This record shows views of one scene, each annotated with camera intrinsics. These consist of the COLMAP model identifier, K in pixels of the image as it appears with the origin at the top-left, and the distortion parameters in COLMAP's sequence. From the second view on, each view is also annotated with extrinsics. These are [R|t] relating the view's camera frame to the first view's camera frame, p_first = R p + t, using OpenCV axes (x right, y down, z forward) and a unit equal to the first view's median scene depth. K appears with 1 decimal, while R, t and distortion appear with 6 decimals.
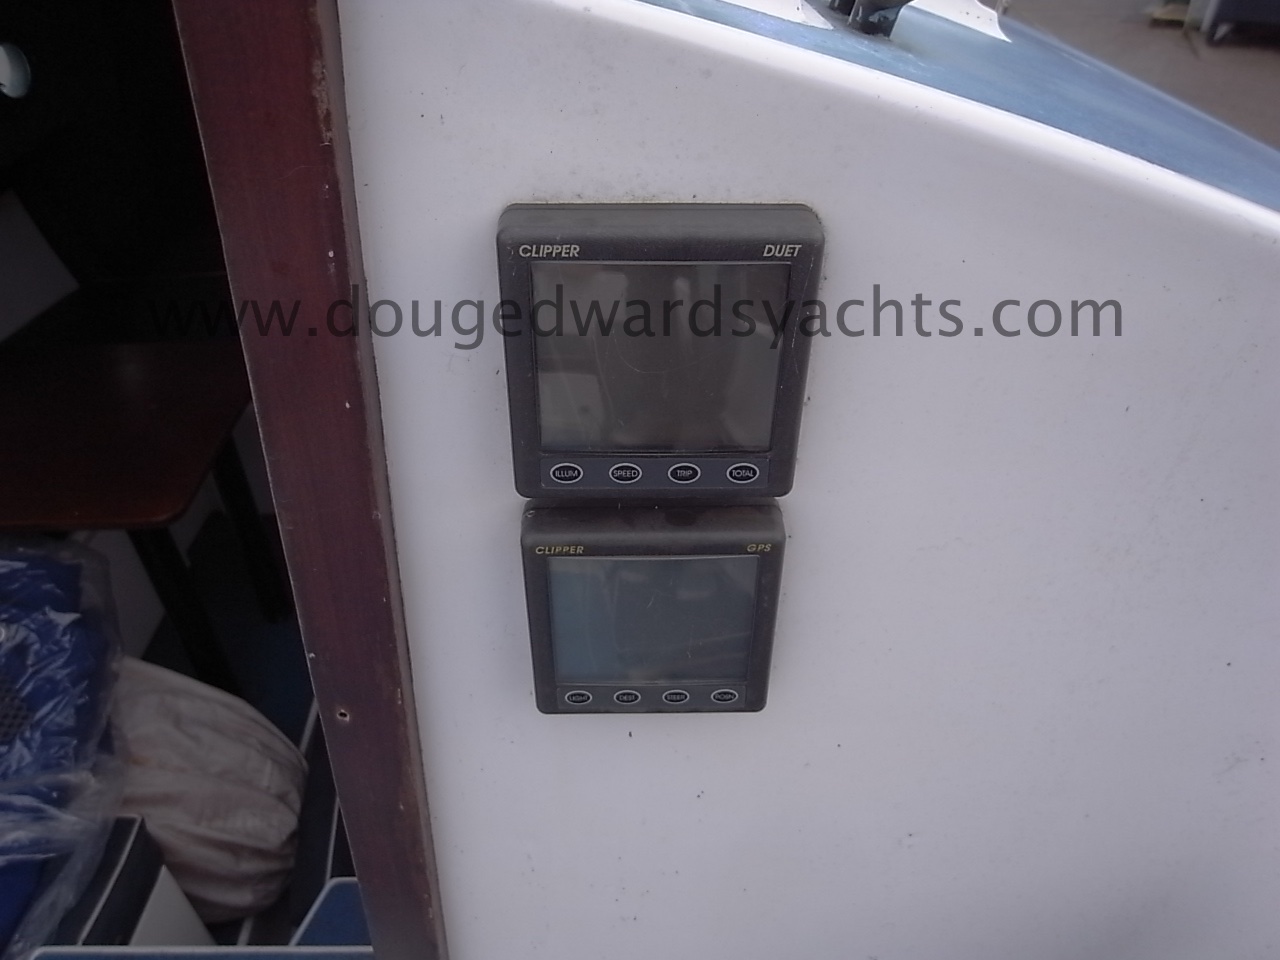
lens RADIAL K [[910.6, 0, 628.9], [0, 910.6, 475.9], [0, 0, 1]] dist [-0.070291, 0.055098]
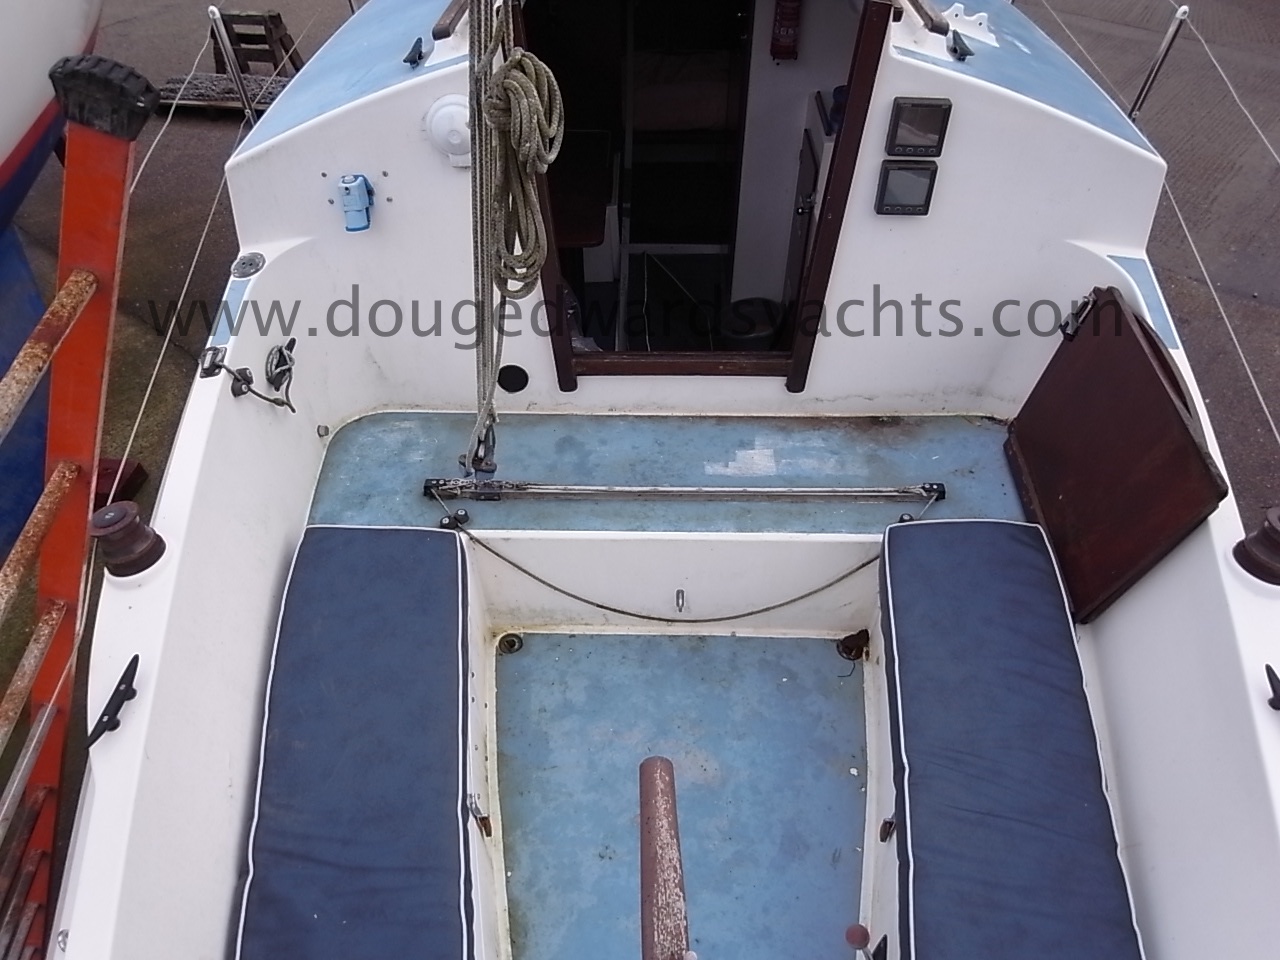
lens RADIAL K [[910.6, 0, 636.9], [0, 910.6, 484.1], [0, 0, 1]] dist [-0.070291, 0.055098]
pose [[0.999697, 0.022489, -0.010048, -1.304655], [-0.021080, 0.992149, 0.123275, 1.144498], [0.012741, -0.123026, 0.992322, -3.868820]]
